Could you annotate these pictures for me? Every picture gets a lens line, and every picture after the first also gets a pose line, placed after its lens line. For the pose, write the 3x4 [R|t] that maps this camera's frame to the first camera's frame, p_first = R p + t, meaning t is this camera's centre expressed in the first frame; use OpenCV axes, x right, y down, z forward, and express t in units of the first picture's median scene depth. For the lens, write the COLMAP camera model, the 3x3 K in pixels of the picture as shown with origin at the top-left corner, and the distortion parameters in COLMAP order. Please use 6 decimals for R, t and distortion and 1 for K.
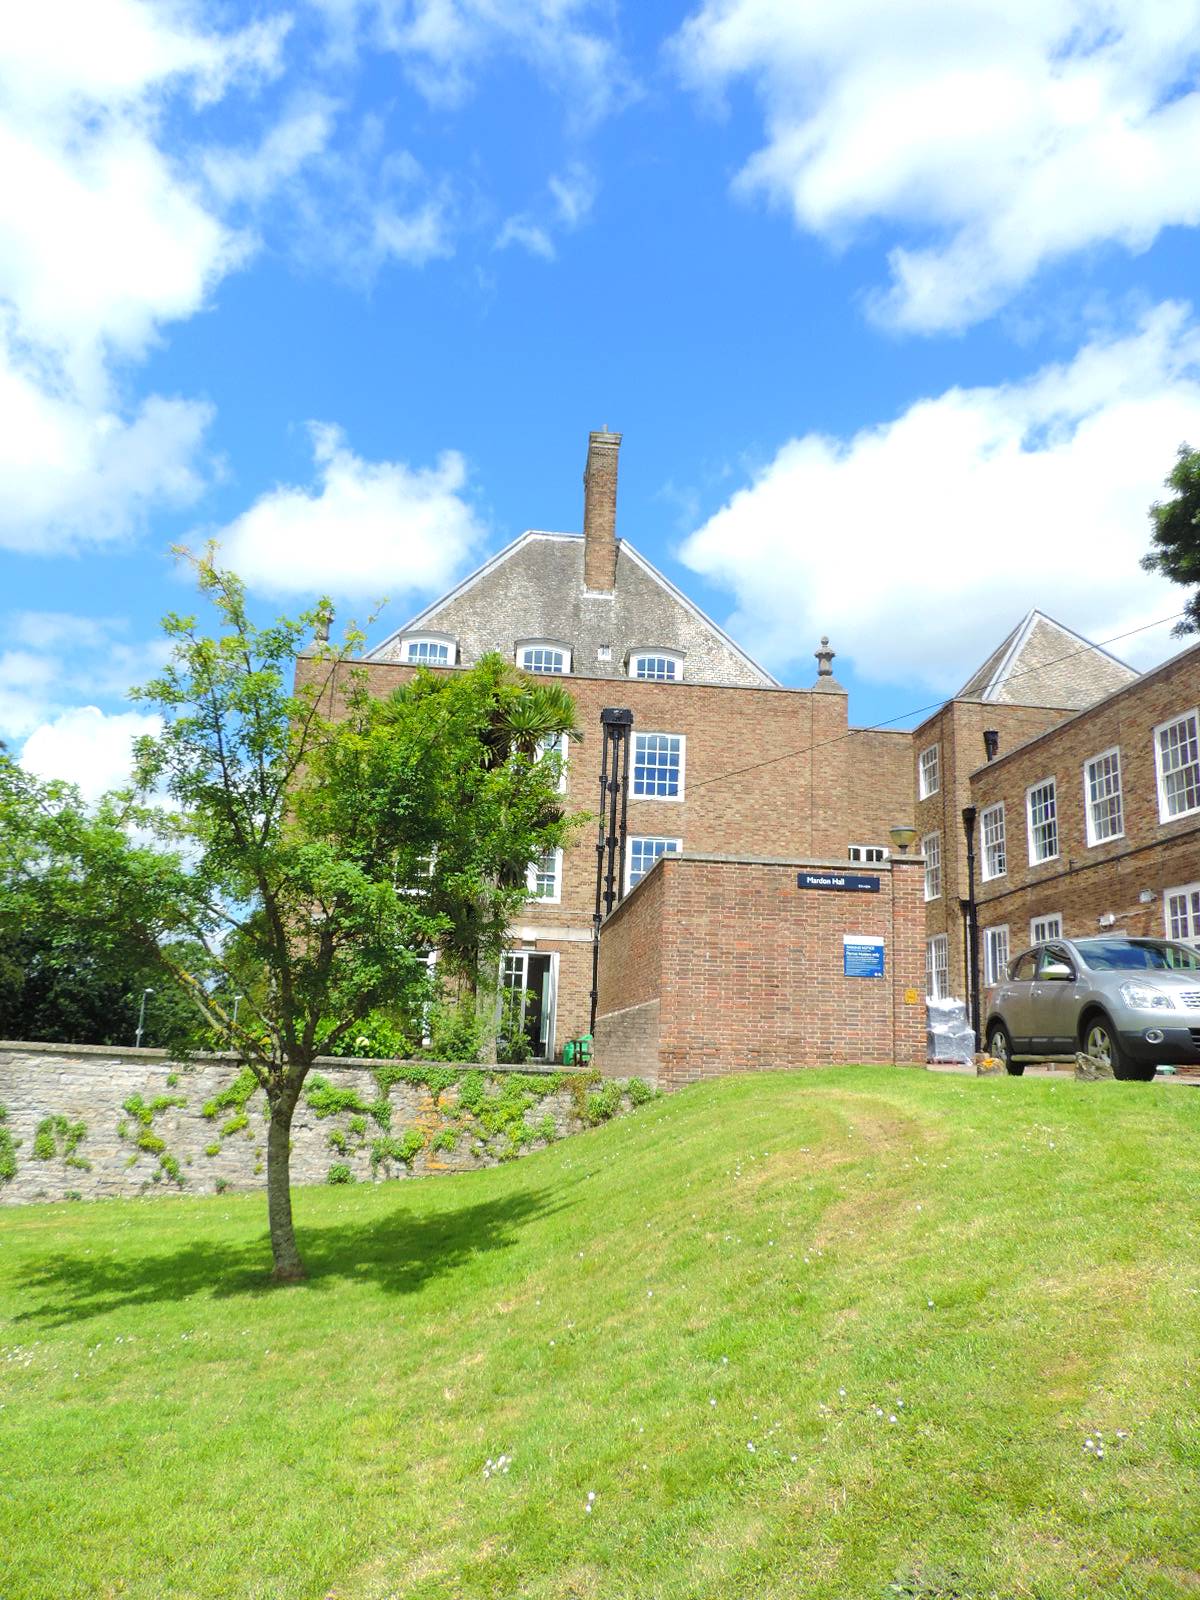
lens RADIAL K [[1101.1, 0, 596.8], [0, 1101.1, 645.9], [0, 0, 1]] dist [-0.007997, 0.010233]
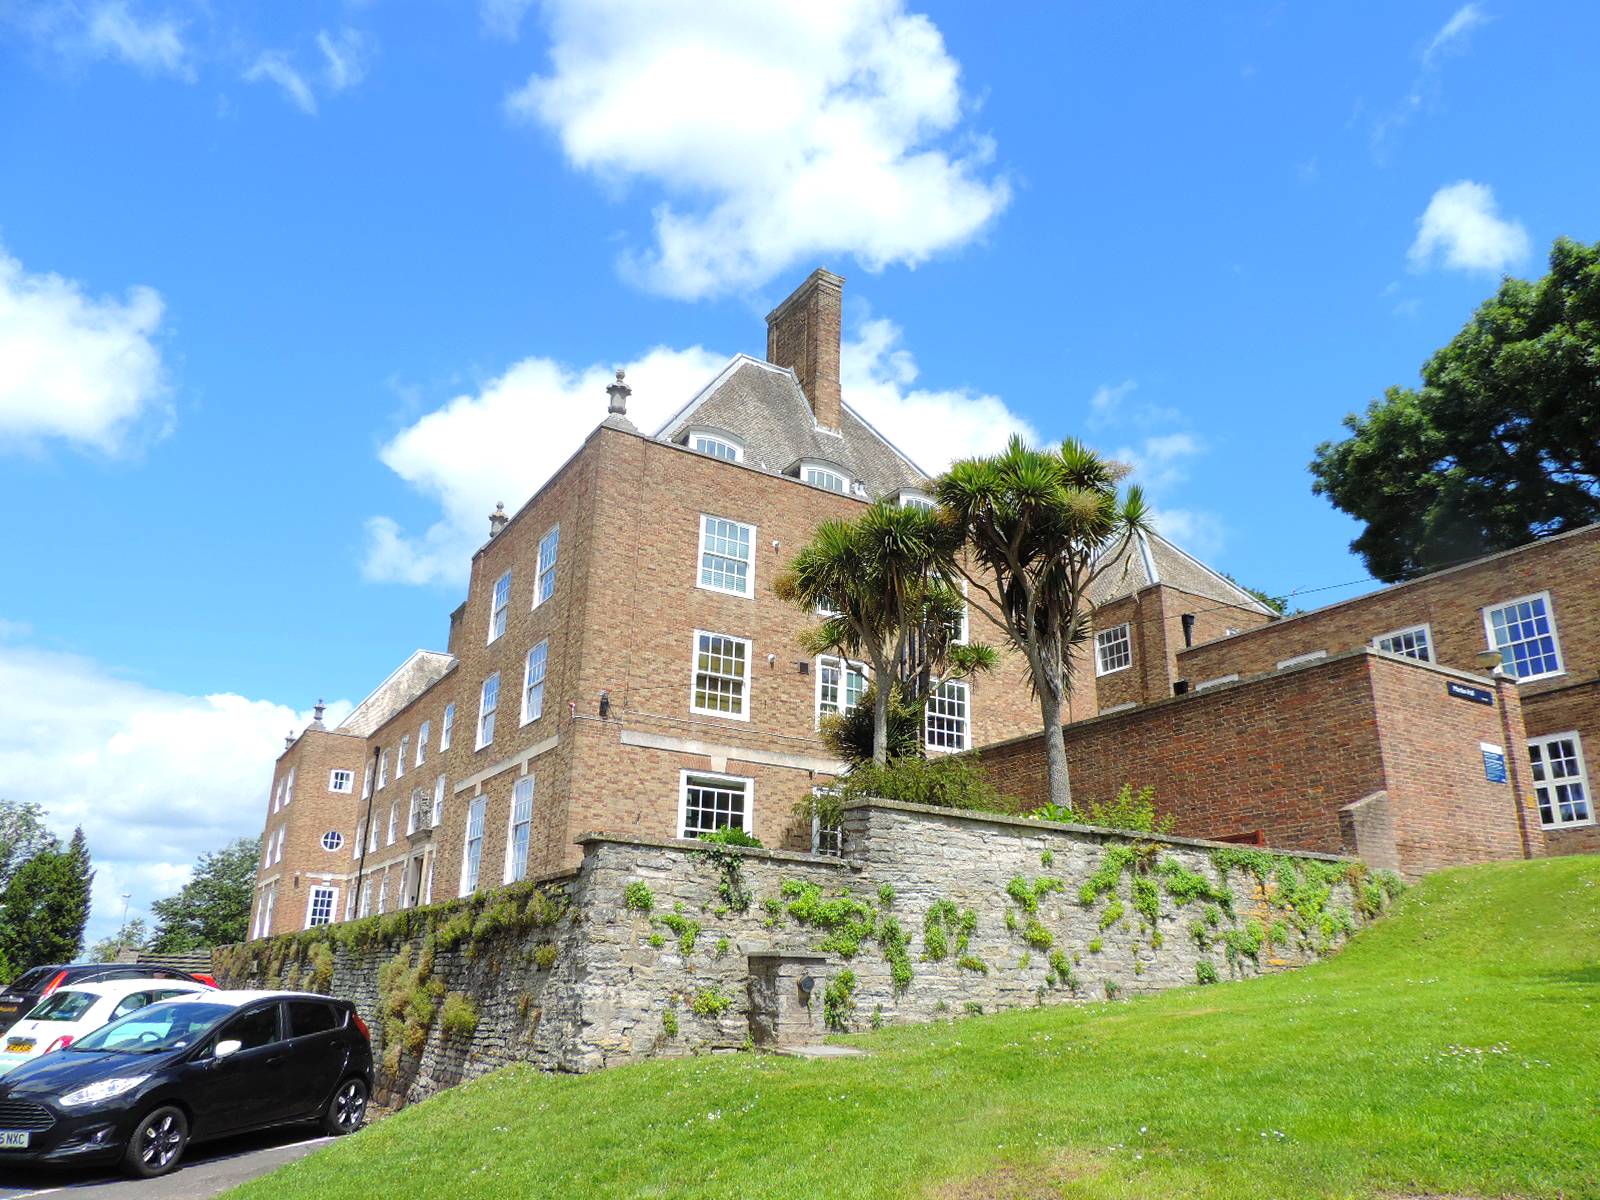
lens RADIAL K [[1083.7, 0, 755.8], [0, 1083.7, 491.6], [0, 0, 1]] dist [0.021499, 0.003141]
pose [[0.876111, 0.171087, 0.450731, -0.979192], [-0.134209, 0.984509, -0.112827, 0.251868], [-0.463052, 0.038357, 0.885501, 0.389405]]
